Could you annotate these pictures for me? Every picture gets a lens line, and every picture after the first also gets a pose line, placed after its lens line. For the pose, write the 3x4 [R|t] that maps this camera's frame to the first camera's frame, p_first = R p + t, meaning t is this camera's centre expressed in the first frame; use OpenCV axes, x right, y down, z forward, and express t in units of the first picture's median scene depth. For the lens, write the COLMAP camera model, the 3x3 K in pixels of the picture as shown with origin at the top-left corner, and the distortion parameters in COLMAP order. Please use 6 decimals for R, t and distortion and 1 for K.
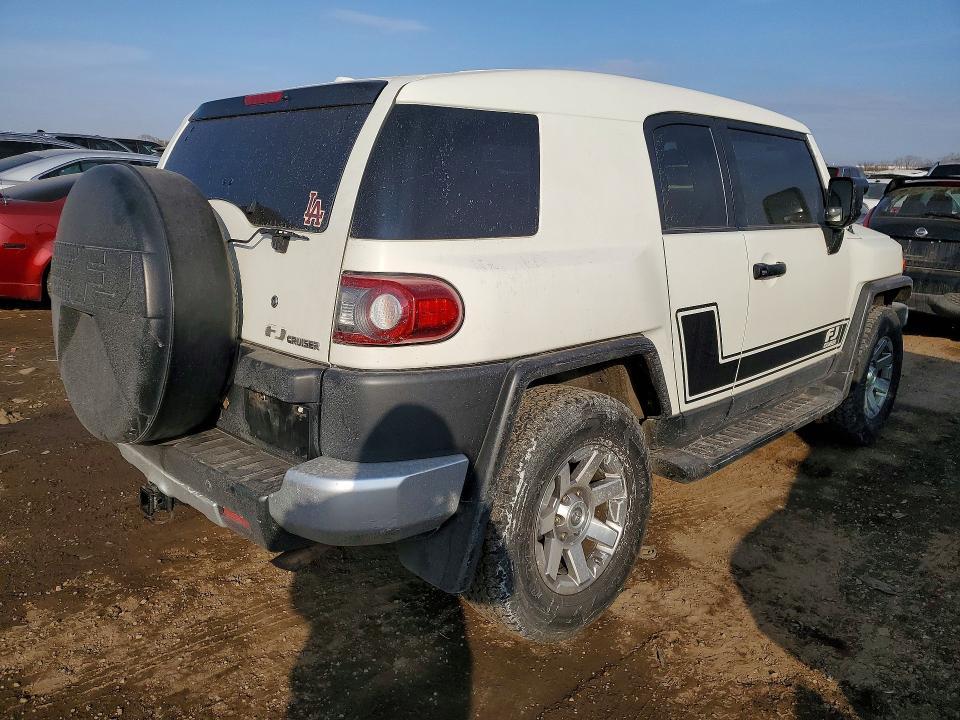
lens RADIAL K [[738.9, 0, 480.0], [0, 738.9, 360.0], [0, 0, 1]] dist [-0.002466, -0.000933]
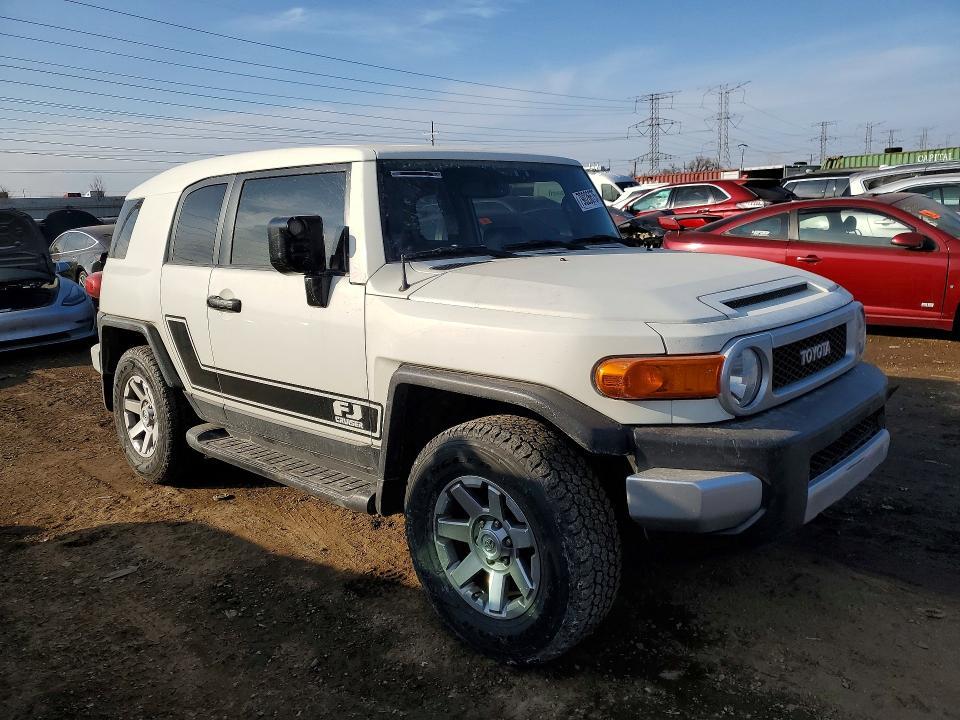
lens RADIAL K [[738.9, 0, 480.0], [0, 738.9, 360.0], [0, 0, 1]] dist [-0.002466, -0.000933]
pose [[0.043899, 0.171439, -0.984216, 1.379290], [-0.200895, 0.966557, 0.159403, -0.266684], [0.978629, 0.190726, 0.076872, 1.172661]]
